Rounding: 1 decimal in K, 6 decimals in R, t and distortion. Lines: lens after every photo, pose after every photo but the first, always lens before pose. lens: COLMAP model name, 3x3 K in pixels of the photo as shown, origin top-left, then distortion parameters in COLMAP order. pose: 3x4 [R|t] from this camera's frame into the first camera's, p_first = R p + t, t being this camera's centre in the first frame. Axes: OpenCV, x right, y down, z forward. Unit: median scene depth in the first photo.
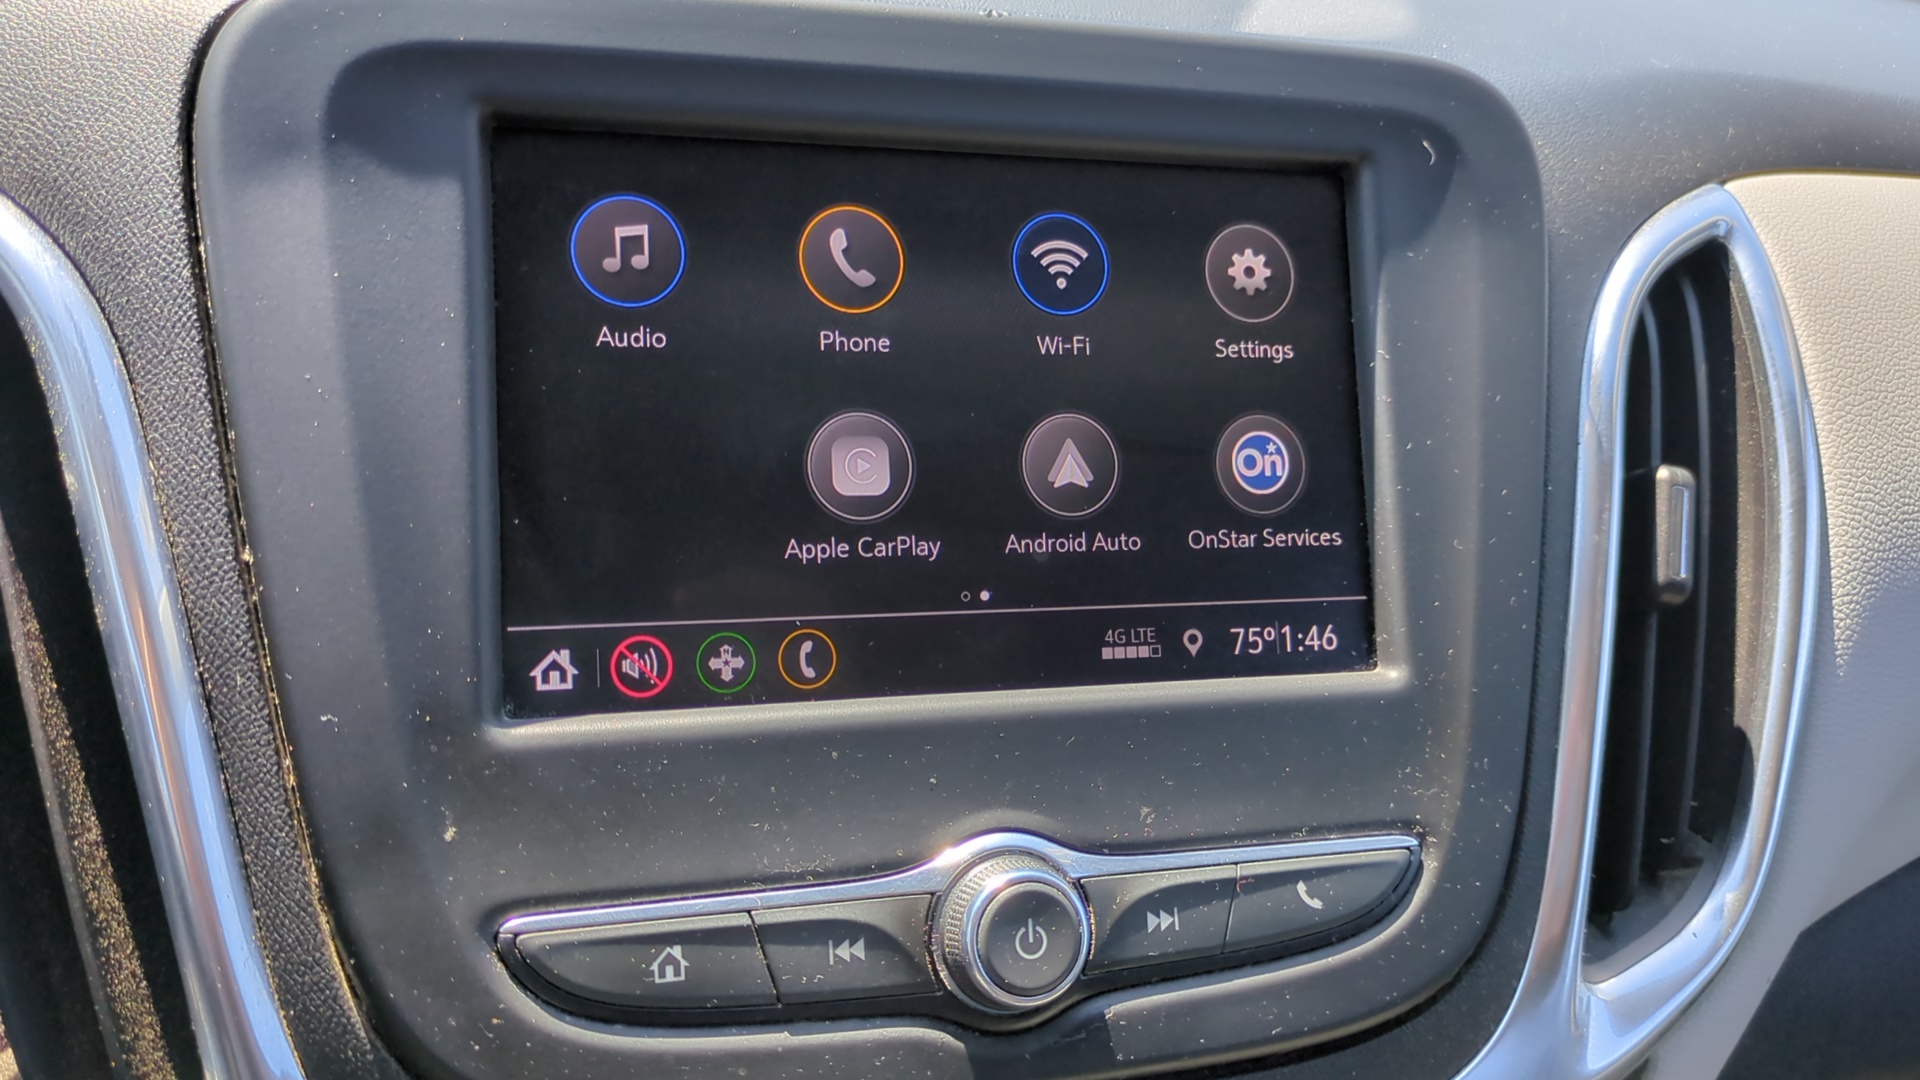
lens RADIAL K [[1658.1, 0, 959.0], [0, 1658.1, 514.2], [0, 0, 1]] dist [0.028527, -0.071624]
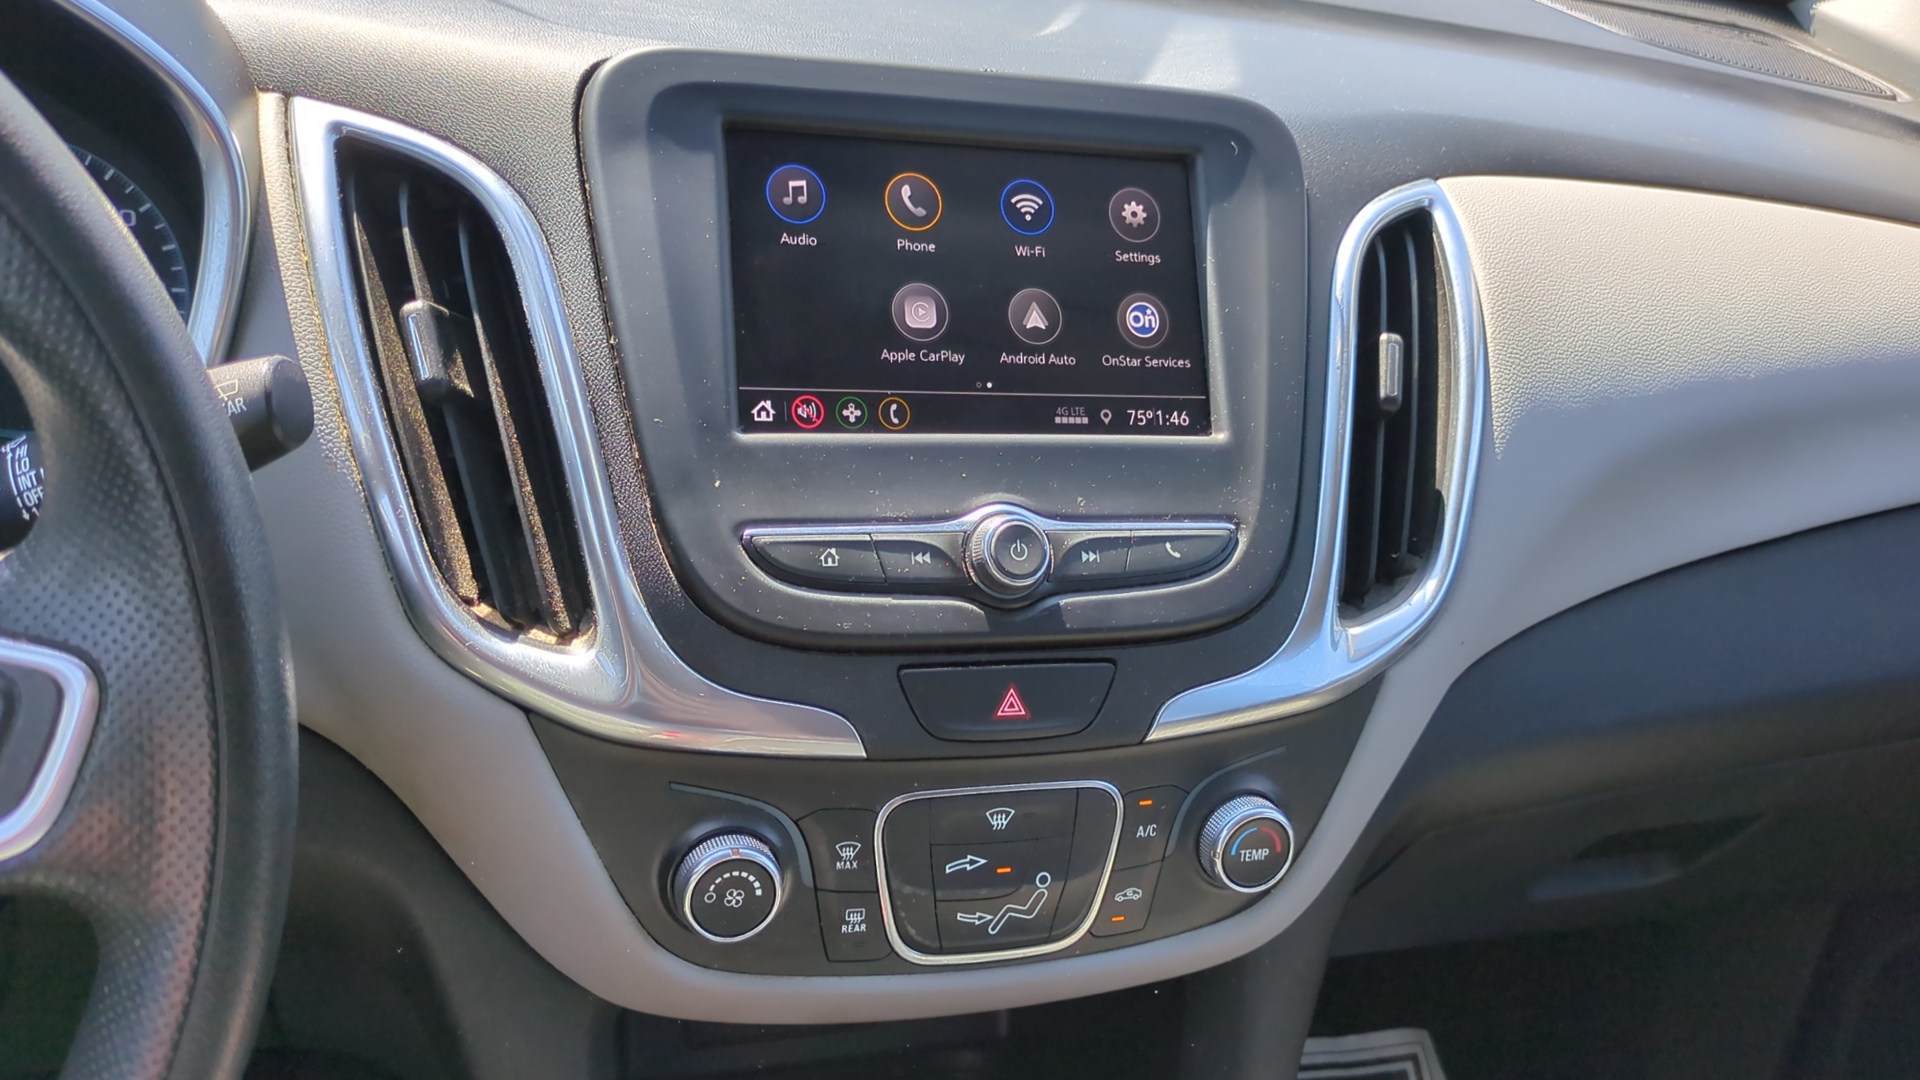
lens RADIAL K [[1658.1, 0, 959.0], [0, 1658.1, 514.2], [0, 0, 1]] dist [0.028527, -0.071624]
pose [[0.999655, -0.015499, 0.021208, -0.059061], [0.016924, 0.997488, -0.068785, 0.318878], [-0.020088, 0.069121, 0.997406, -0.806767]]
